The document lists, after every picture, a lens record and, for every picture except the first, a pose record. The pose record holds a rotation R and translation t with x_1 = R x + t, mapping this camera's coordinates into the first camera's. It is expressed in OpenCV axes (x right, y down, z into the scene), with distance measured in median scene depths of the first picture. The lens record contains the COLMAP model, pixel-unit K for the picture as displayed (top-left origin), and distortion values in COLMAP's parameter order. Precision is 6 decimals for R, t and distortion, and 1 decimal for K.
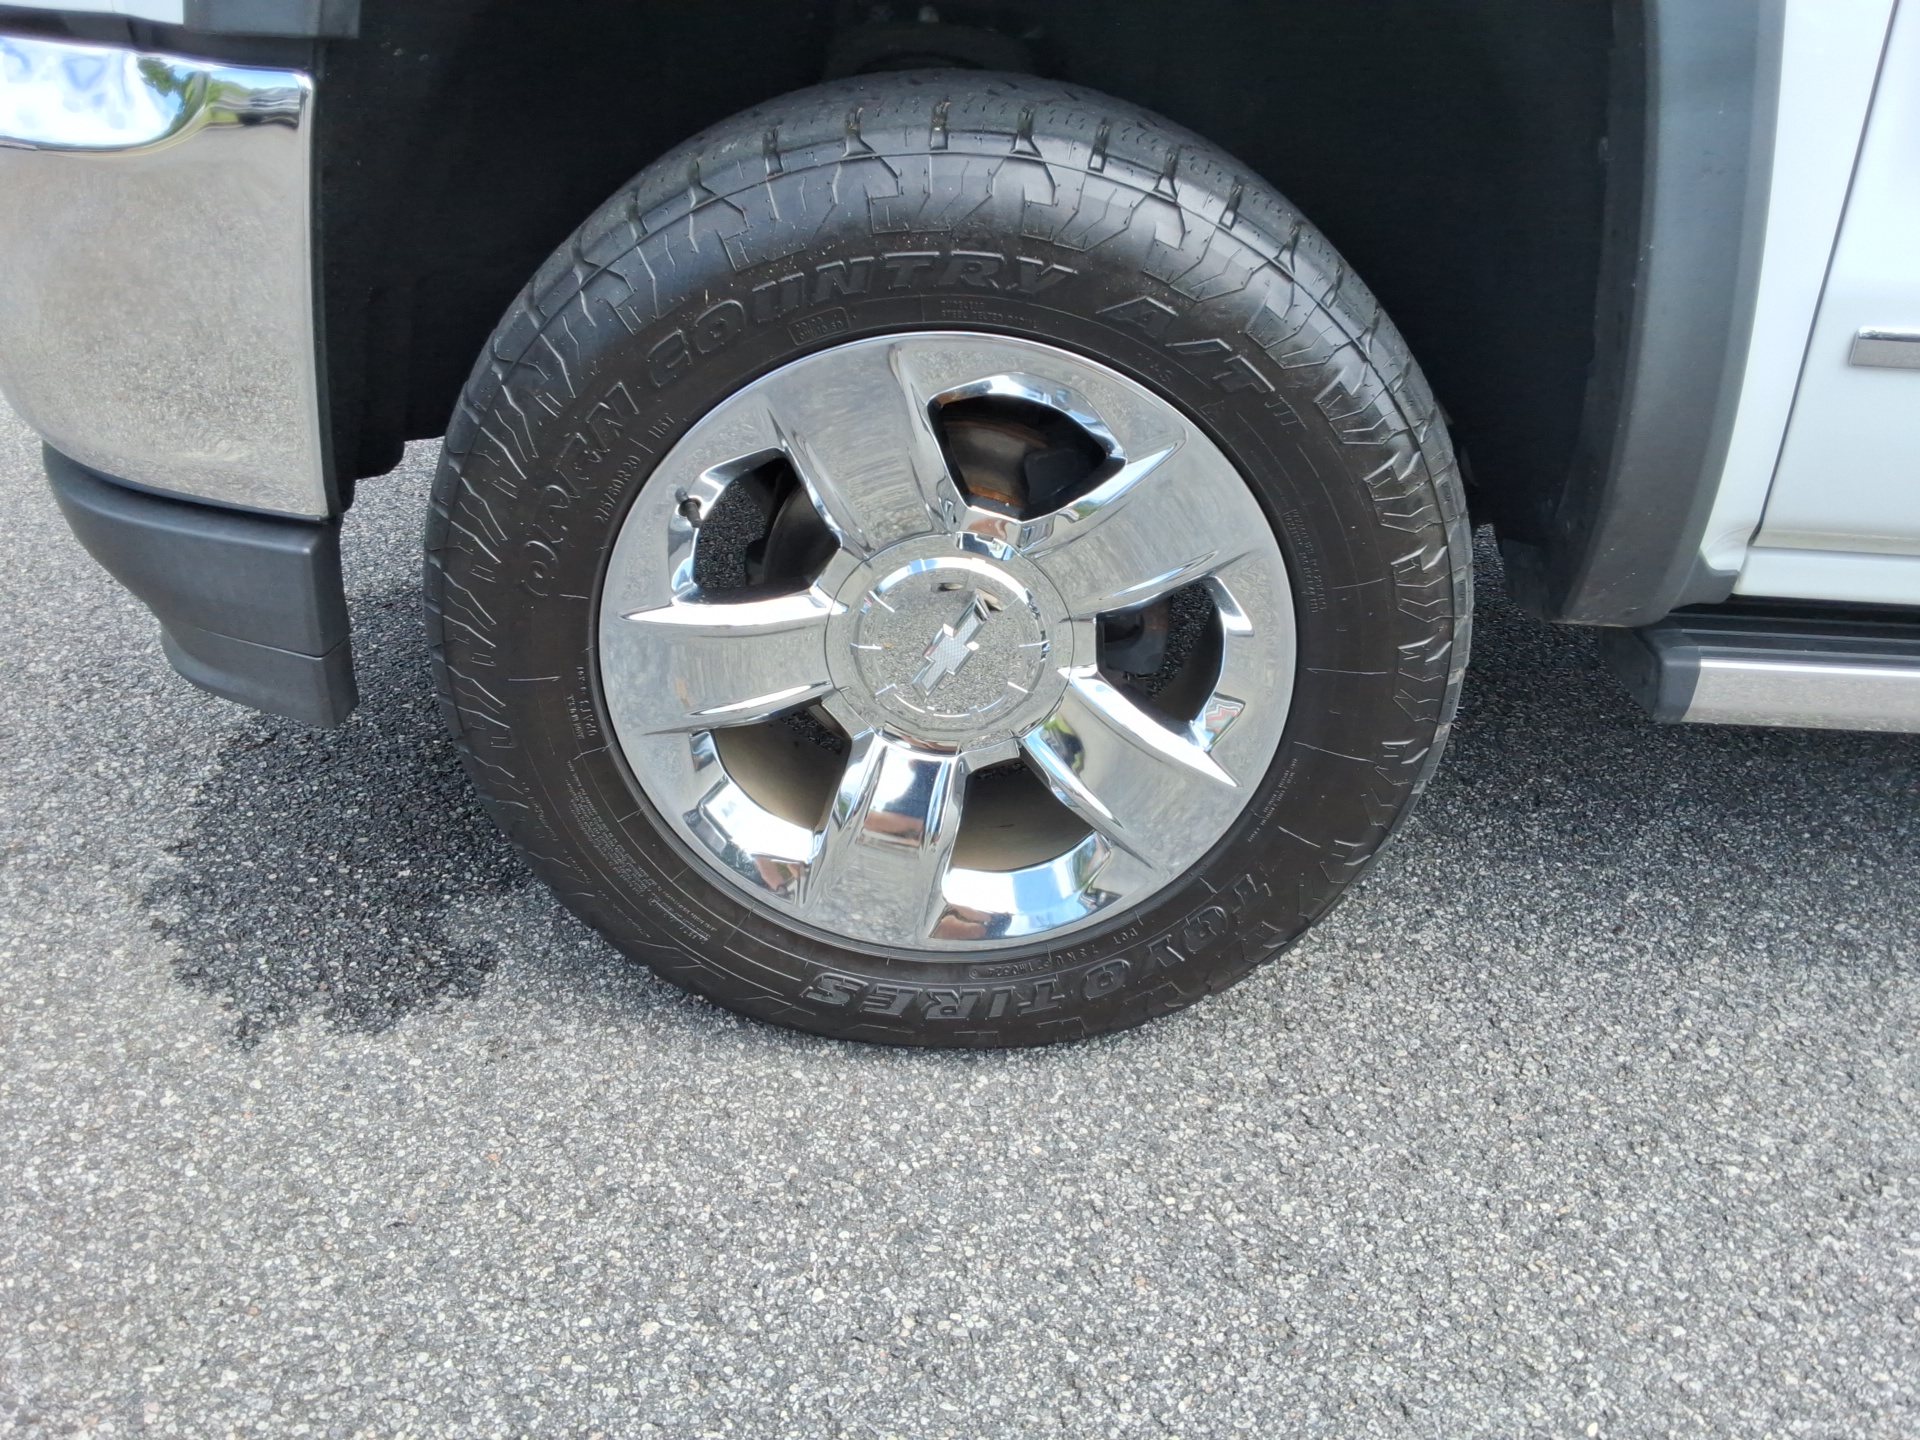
lens RADIAL K [[1542.1, 0, 951.8], [0, 1542.1, 693.8], [0, 0, 1]] dist [0.116343, -0.185448]
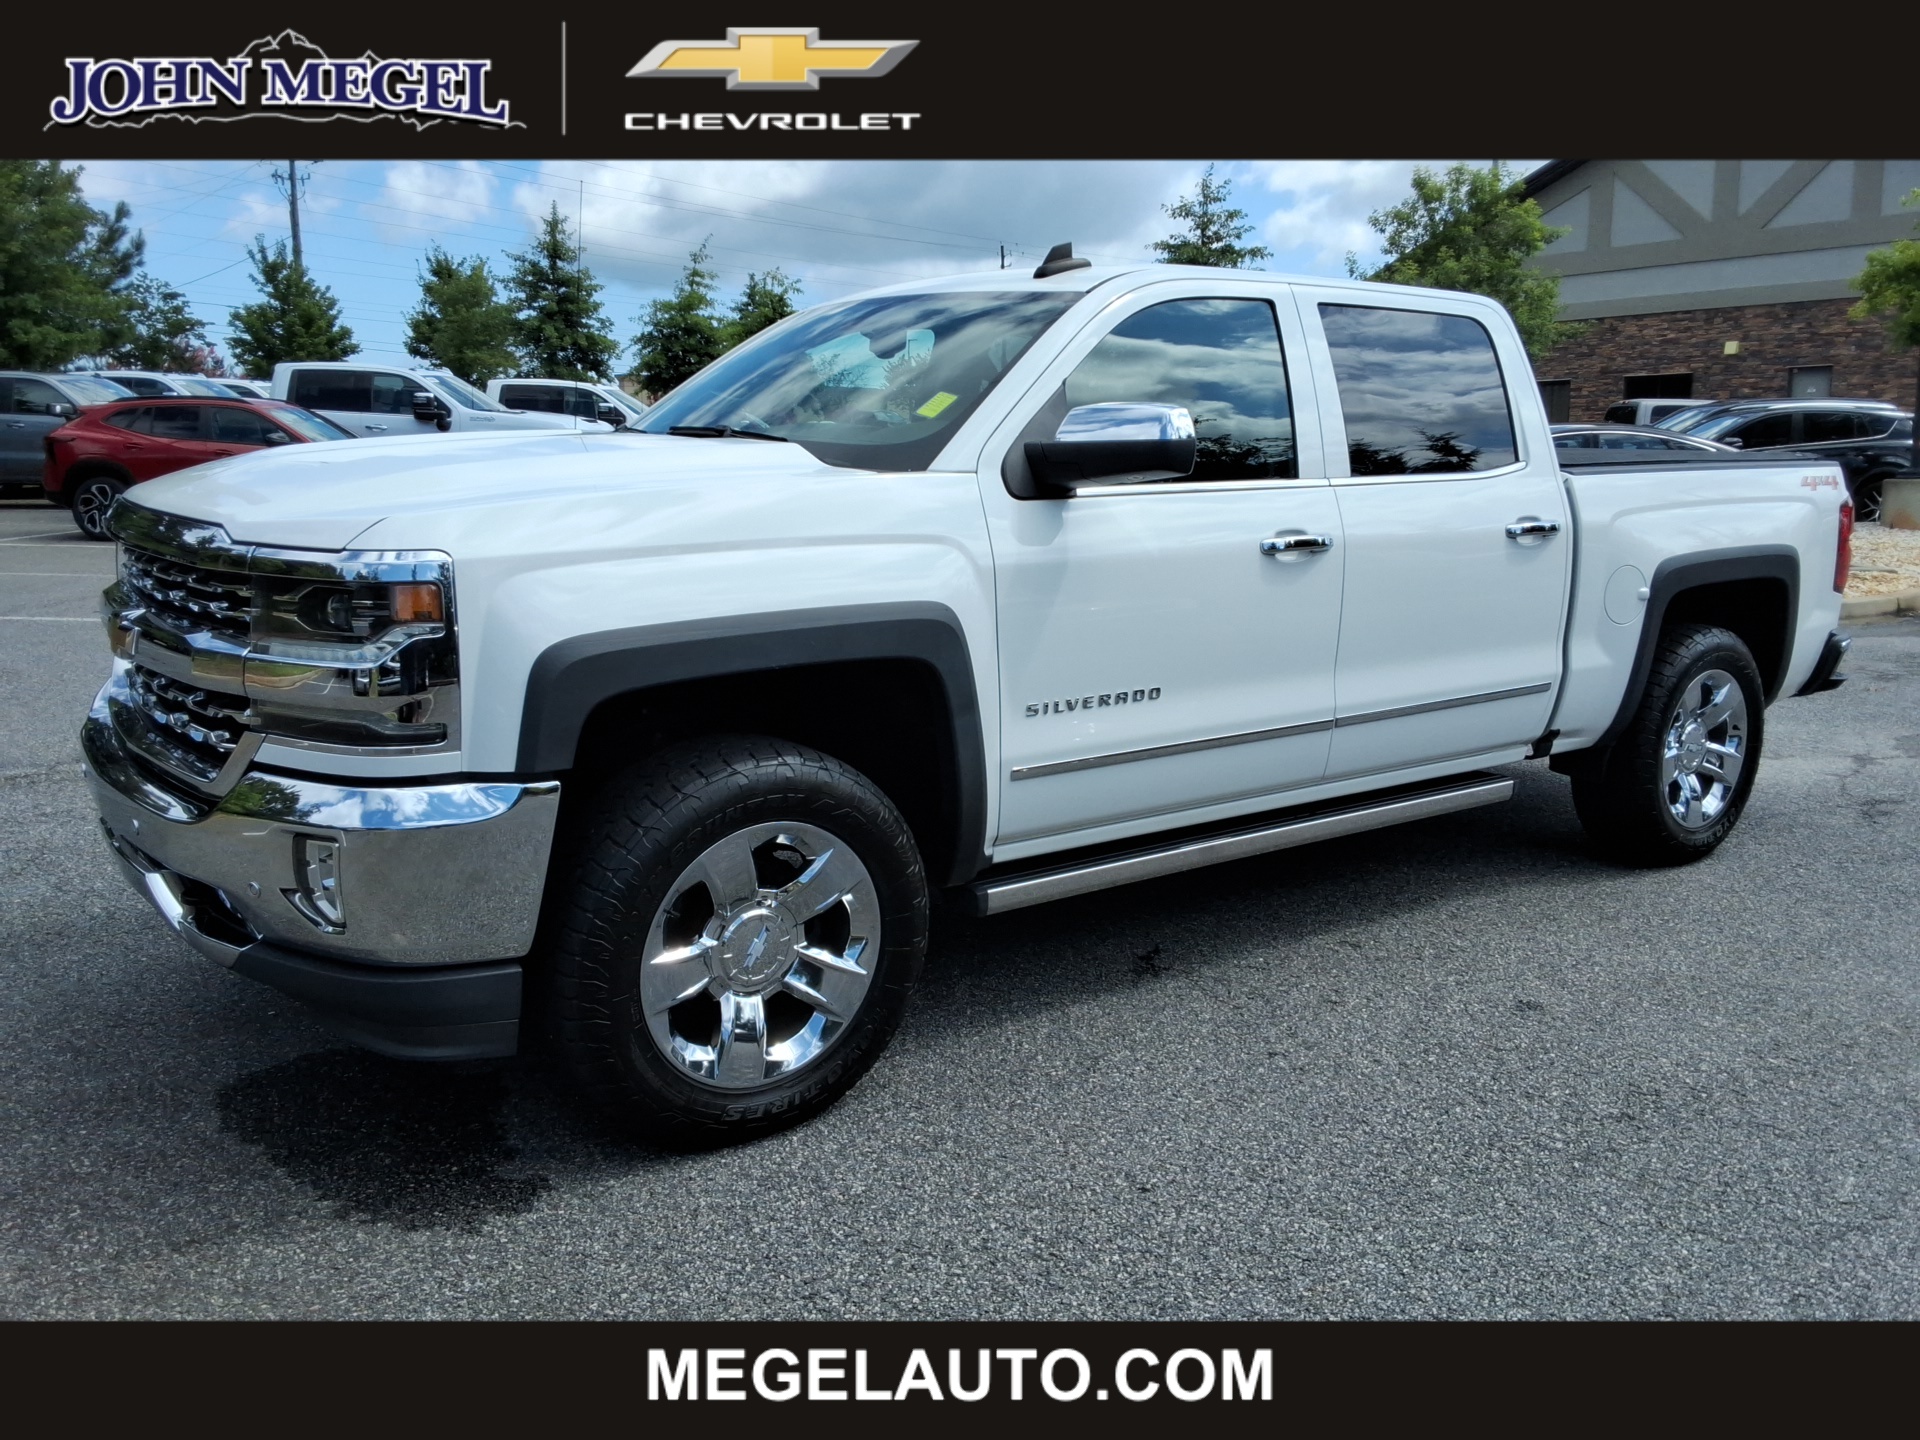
lens RADIAL K [[1542.1, 0, 973.1], [0, 1542.1, 719.5], [0, 0, 1]] dist [0.116343, -0.185448]
pose [[0.788412, -0.151904, 0.596097, -1.086712], [0.311295, 0.934316, -0.173633, 0.157677], [-0.530568, 0.322457, 0.783913, -1.182133]]
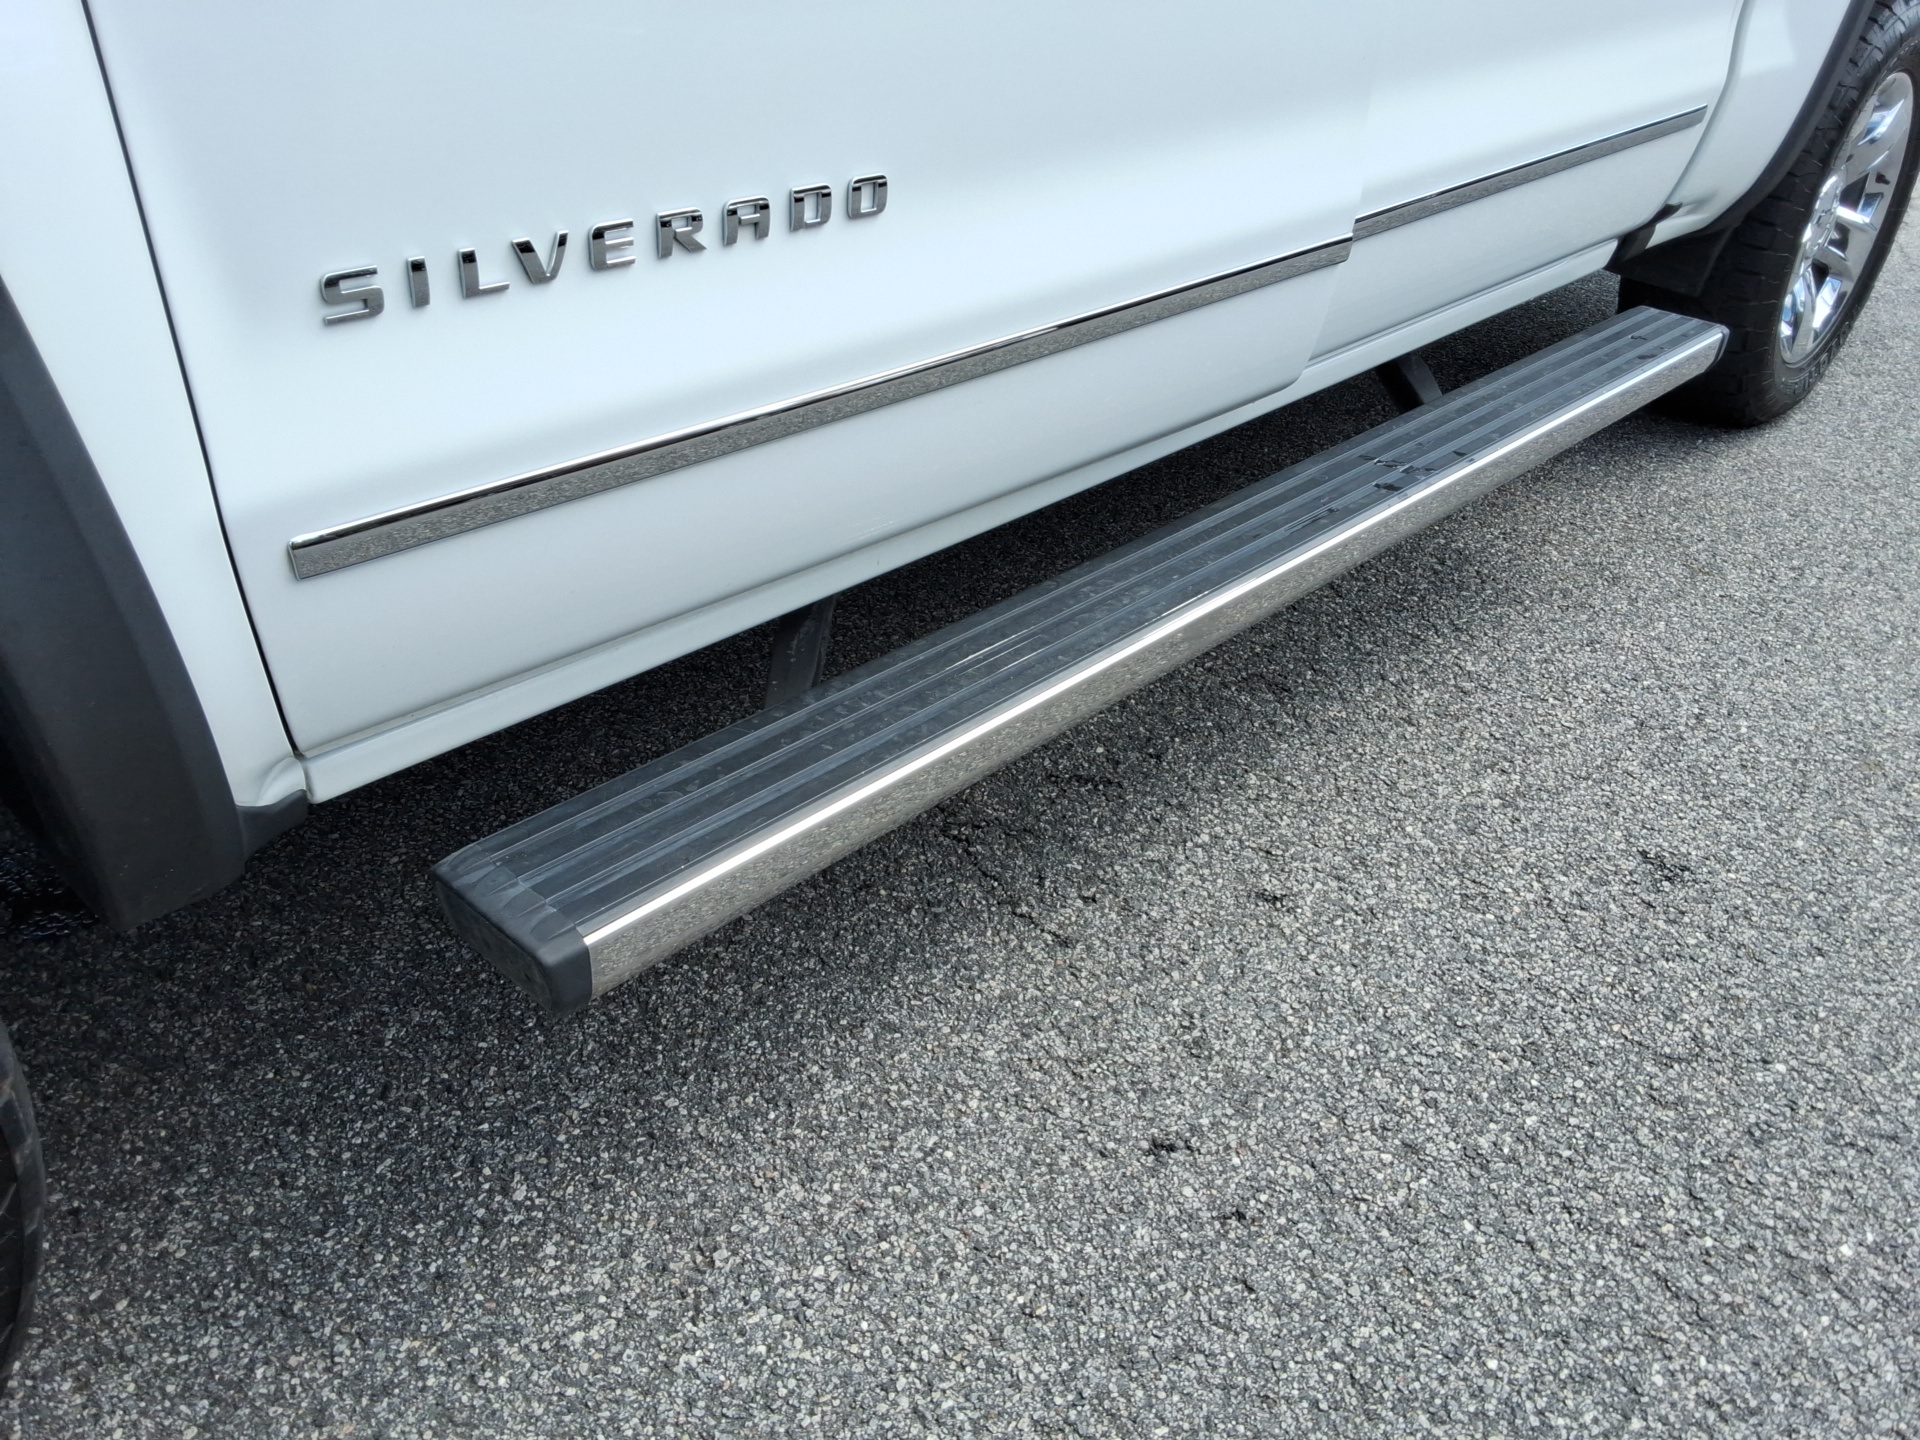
lens RADIAL K [[1542.1, 0, 967.6], [0, 1542.1, 711.2], [0, 0, 1]] dist [0.116343, -0.185448]
pose [[0.681971, -0.399685, 0.612509, 0.232241], [0.313915, 0.916368, 0.248449, -0.195337], [-0.660585, 0.022841, 0.750404, 0.138009]]
